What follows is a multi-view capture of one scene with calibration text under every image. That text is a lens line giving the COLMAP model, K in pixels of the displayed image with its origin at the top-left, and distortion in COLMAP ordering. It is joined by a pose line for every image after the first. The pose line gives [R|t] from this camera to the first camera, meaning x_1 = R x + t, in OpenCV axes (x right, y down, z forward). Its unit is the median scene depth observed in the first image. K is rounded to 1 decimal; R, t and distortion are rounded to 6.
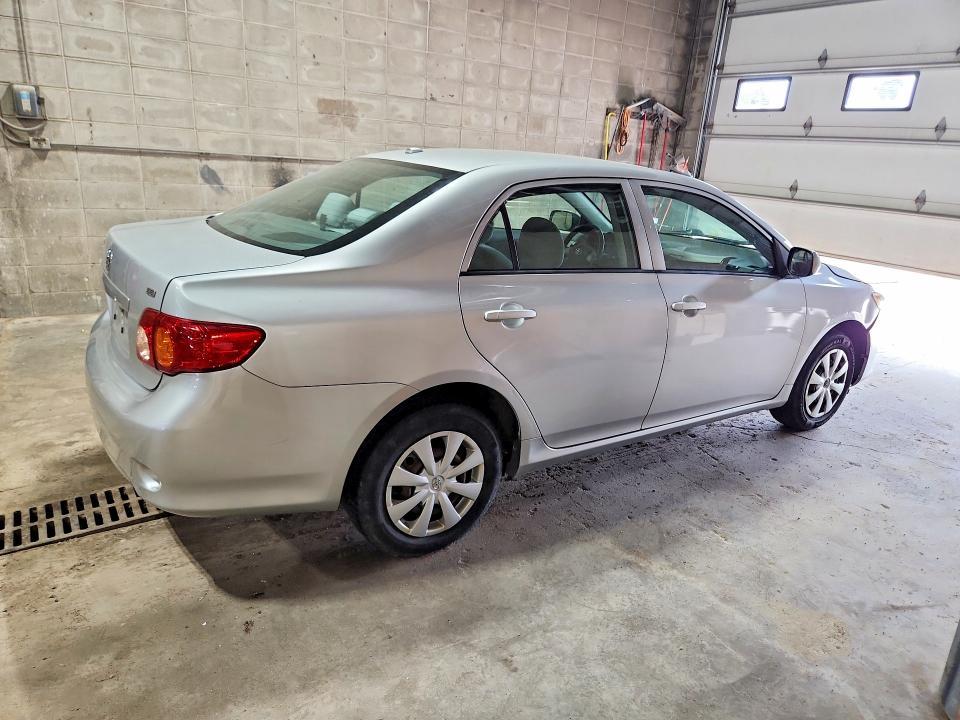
lens RADIAL K [[621.7, 0, 480.0], [0, 621.7, 360.0], [0, 0, 1]] dist [0.075489, -0.066426]
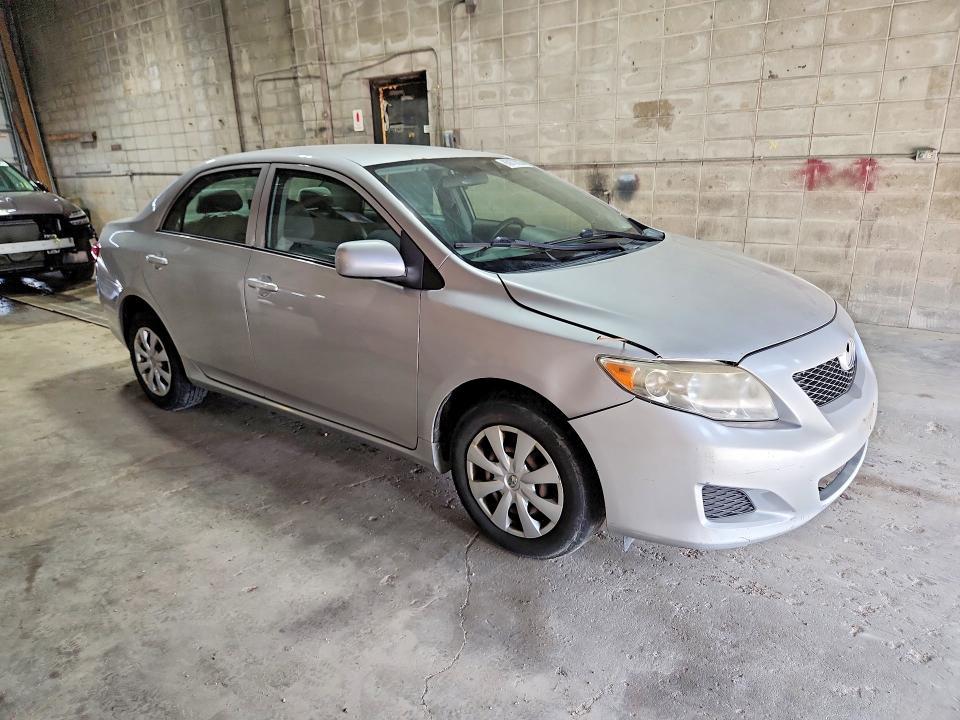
lens RADIAL K [[631.0, 0, 480.0], [0, 631.0, 360.0], [0, 0, 1]] dist [0.002088, -0.000858]
pose [[0.334576, 0.210380, -0.918585, 0.710554], [-0.251394, 0.959363, 0.128154, -0.091089], [0.908218, 0.188049, 0.373869, 0.496179]]
